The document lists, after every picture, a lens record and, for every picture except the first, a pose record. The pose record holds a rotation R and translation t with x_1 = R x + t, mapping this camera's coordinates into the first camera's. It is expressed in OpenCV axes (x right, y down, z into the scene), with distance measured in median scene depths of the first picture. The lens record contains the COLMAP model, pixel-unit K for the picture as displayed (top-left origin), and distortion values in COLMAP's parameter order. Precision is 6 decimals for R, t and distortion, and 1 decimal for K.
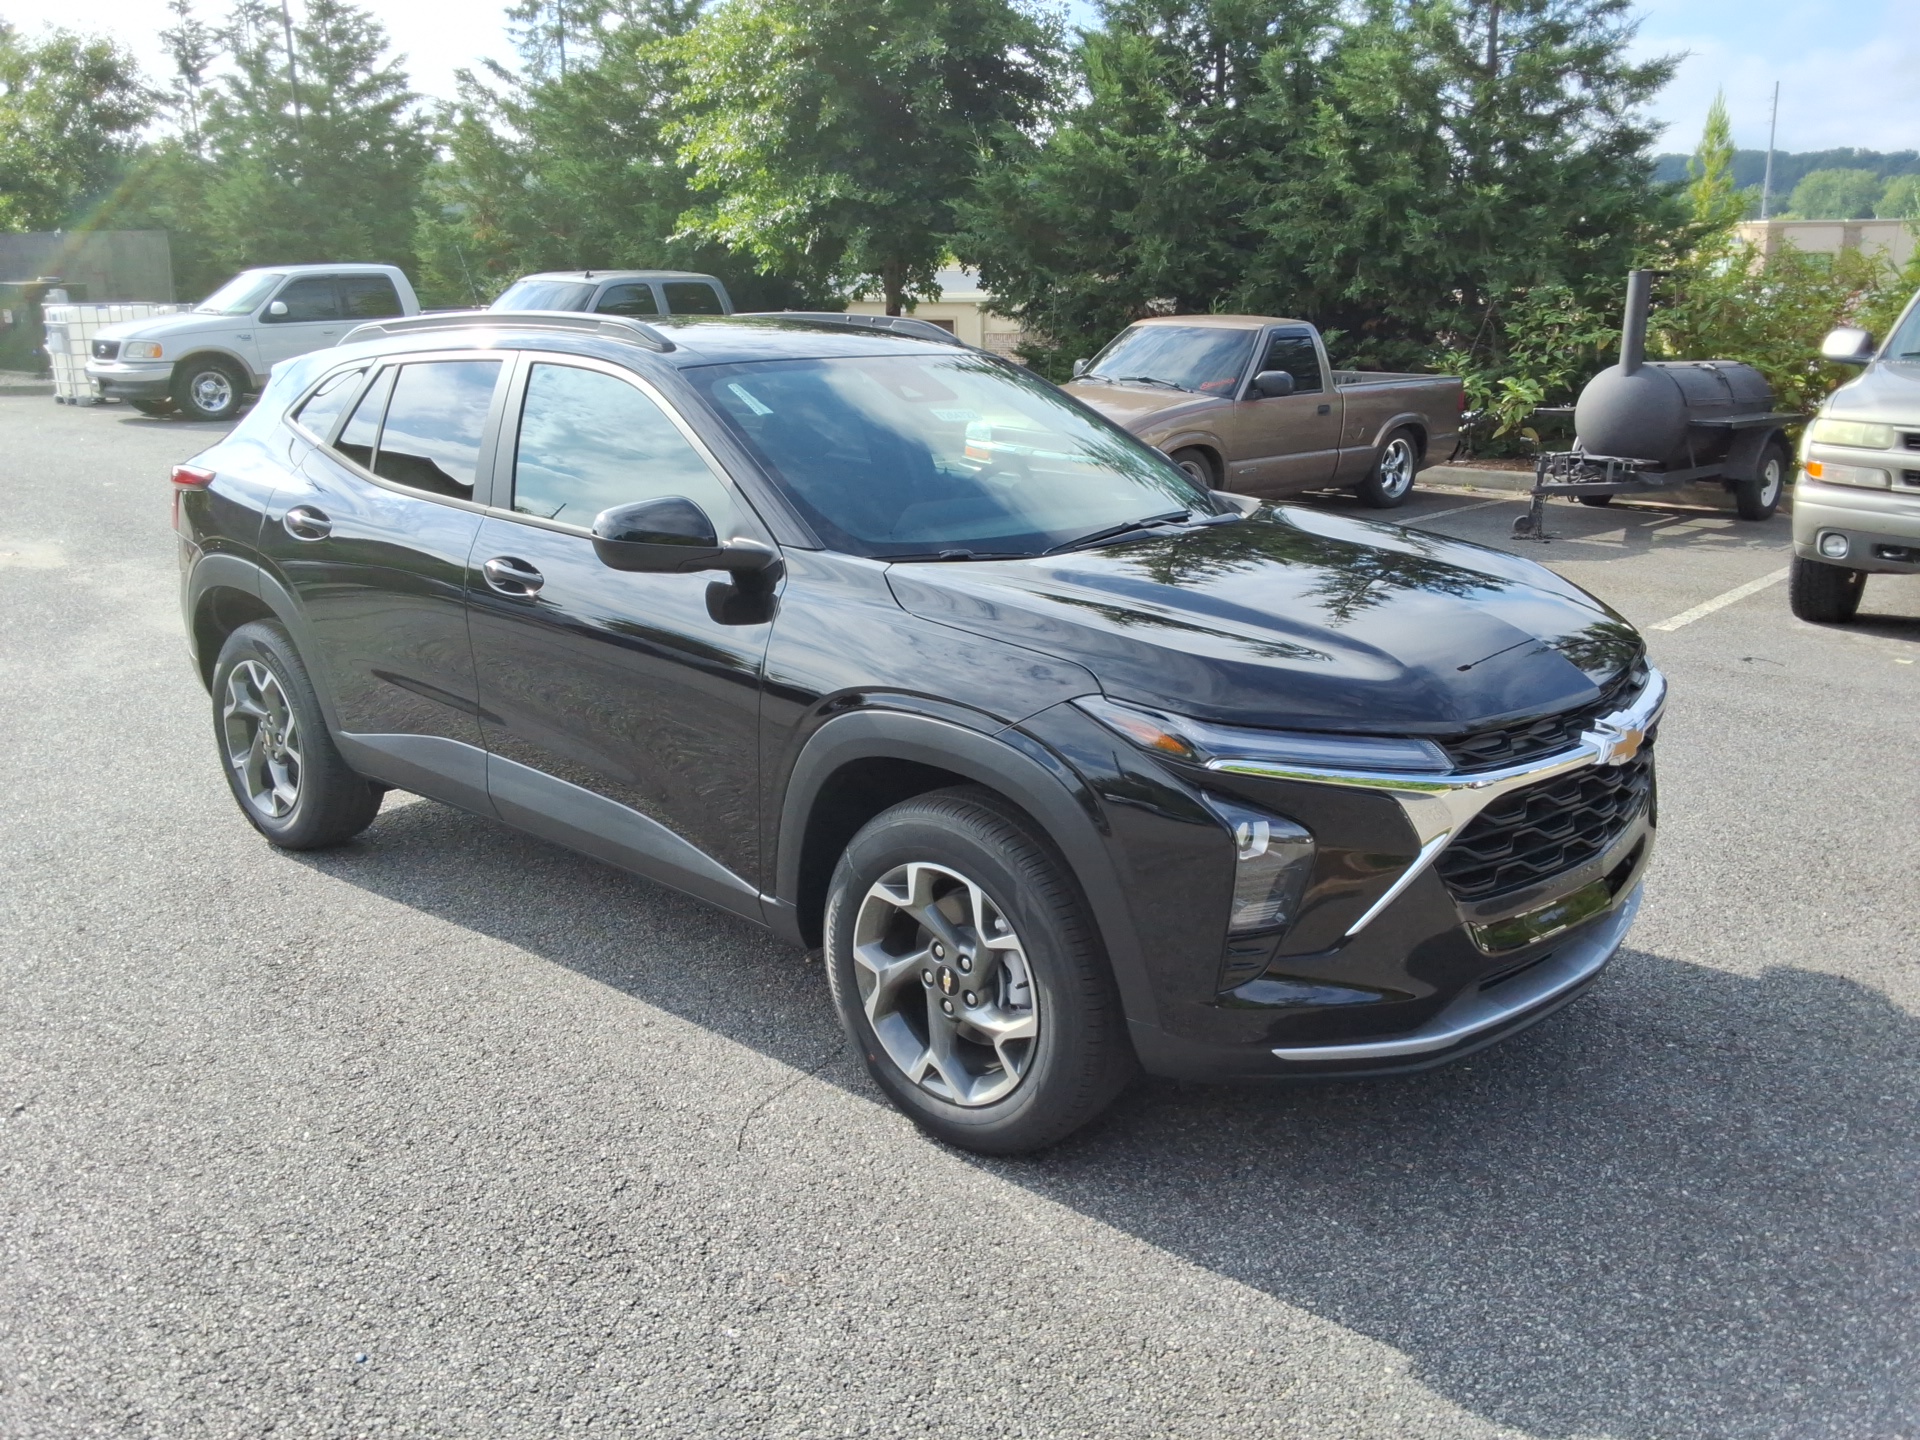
lens RADIAL K [[1567.1, 0, 970.2], [0, 1567.1, 708.5], [0, 0, 1]] dist [0.077082, -0.130725]
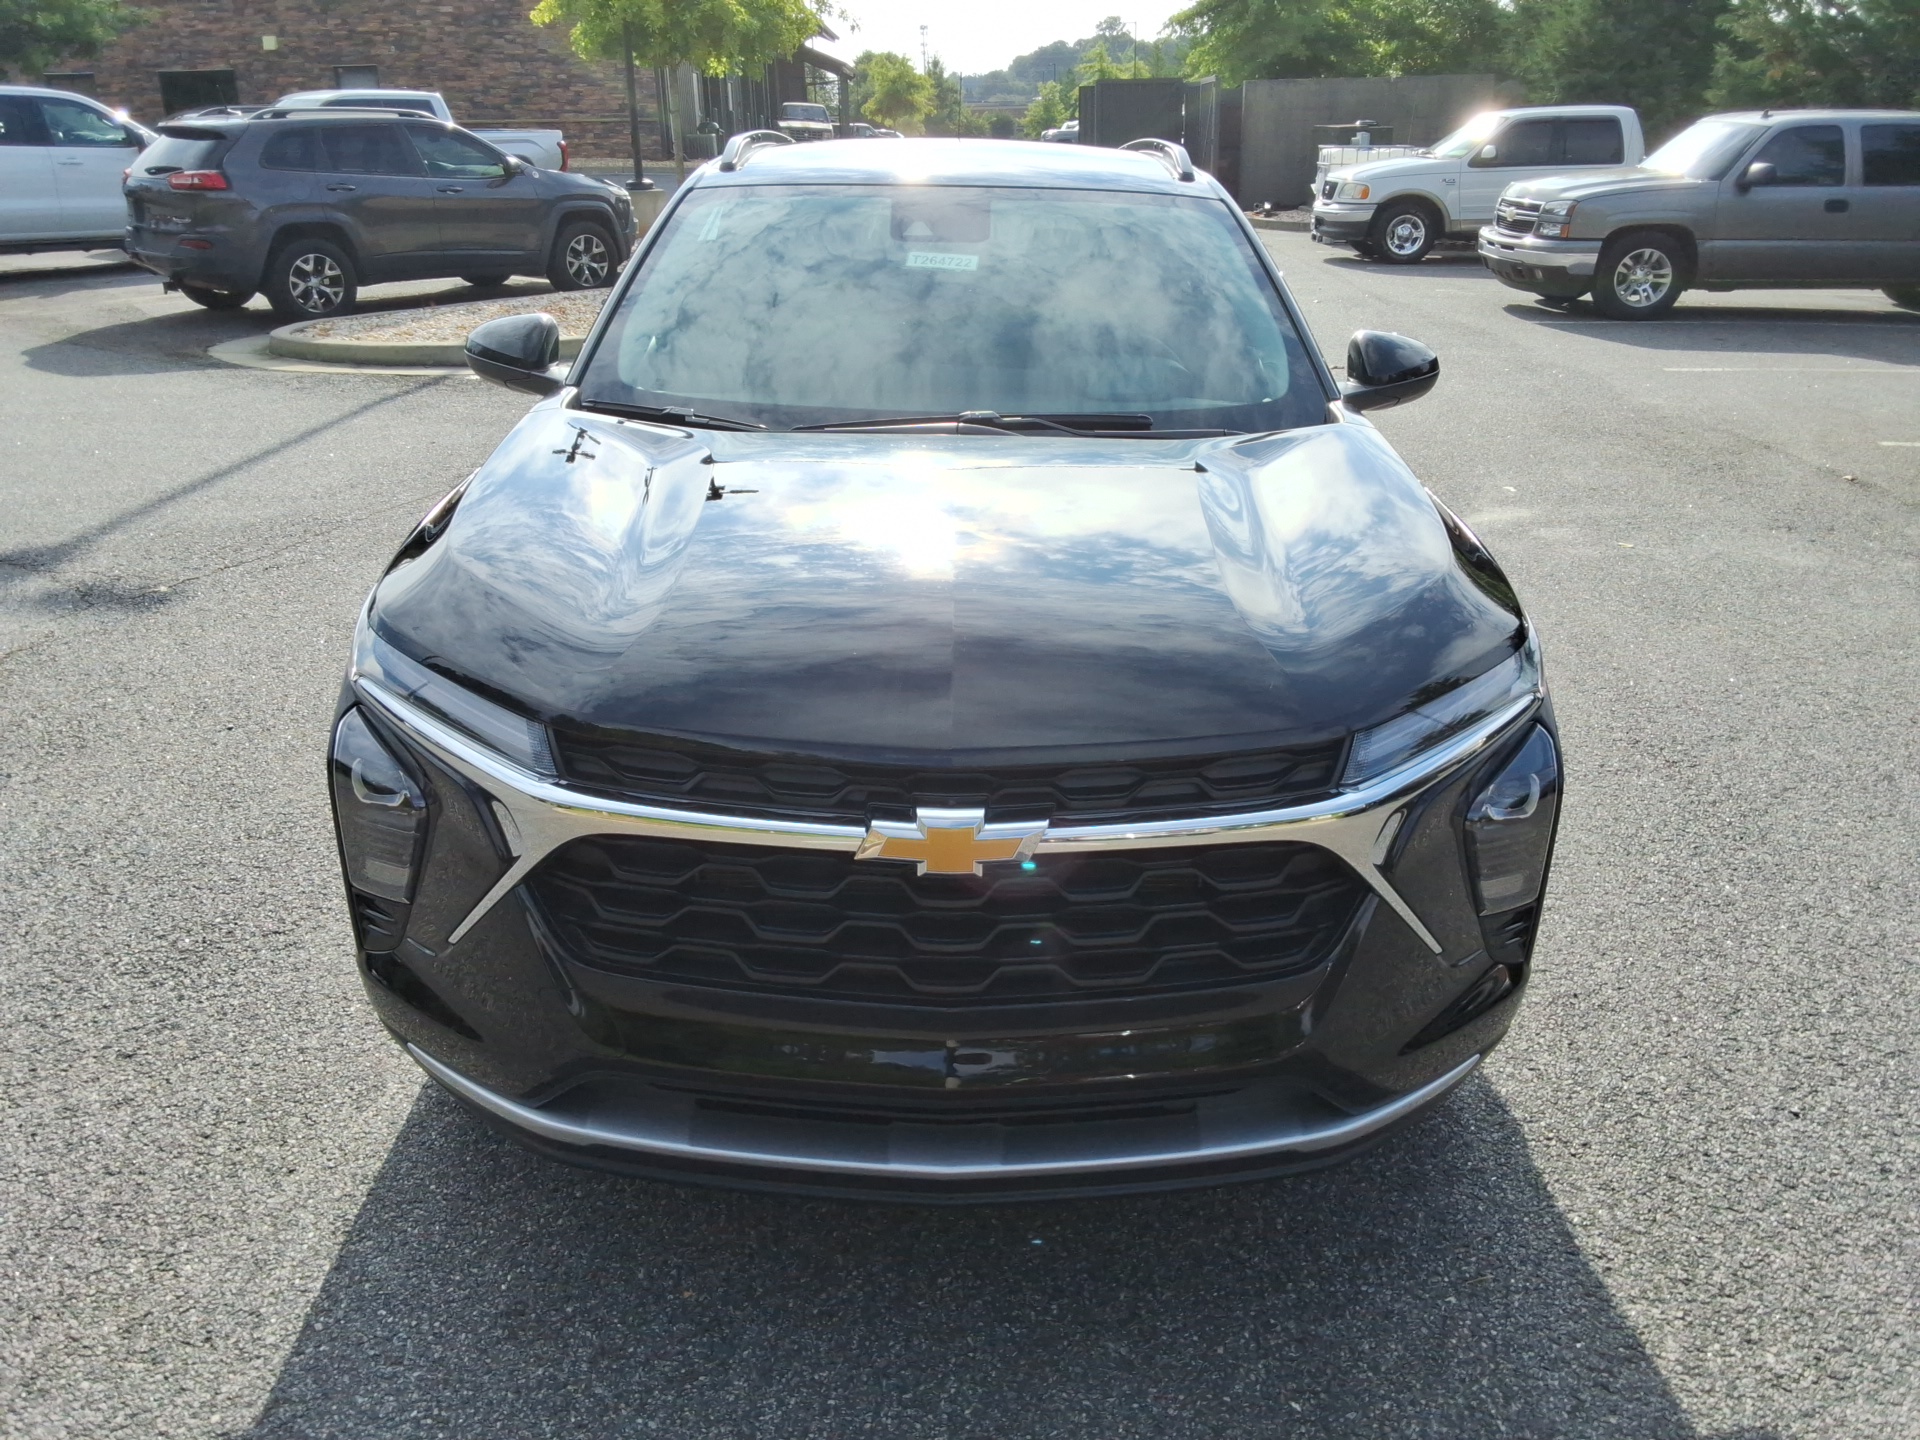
lens RADIAL K [[1567.1, 0, 970.2], [0, 1567.1, 708.5], [0, 0, 1]] dist [0.077082, -0.130725]
pose [[0.655841, 0.263247, -0.707512, 0.146363], [-0.201161, 0.964283, 0.172314, -0.024062], [0.727603, 0.029313, 0.685372, 0.101925]]
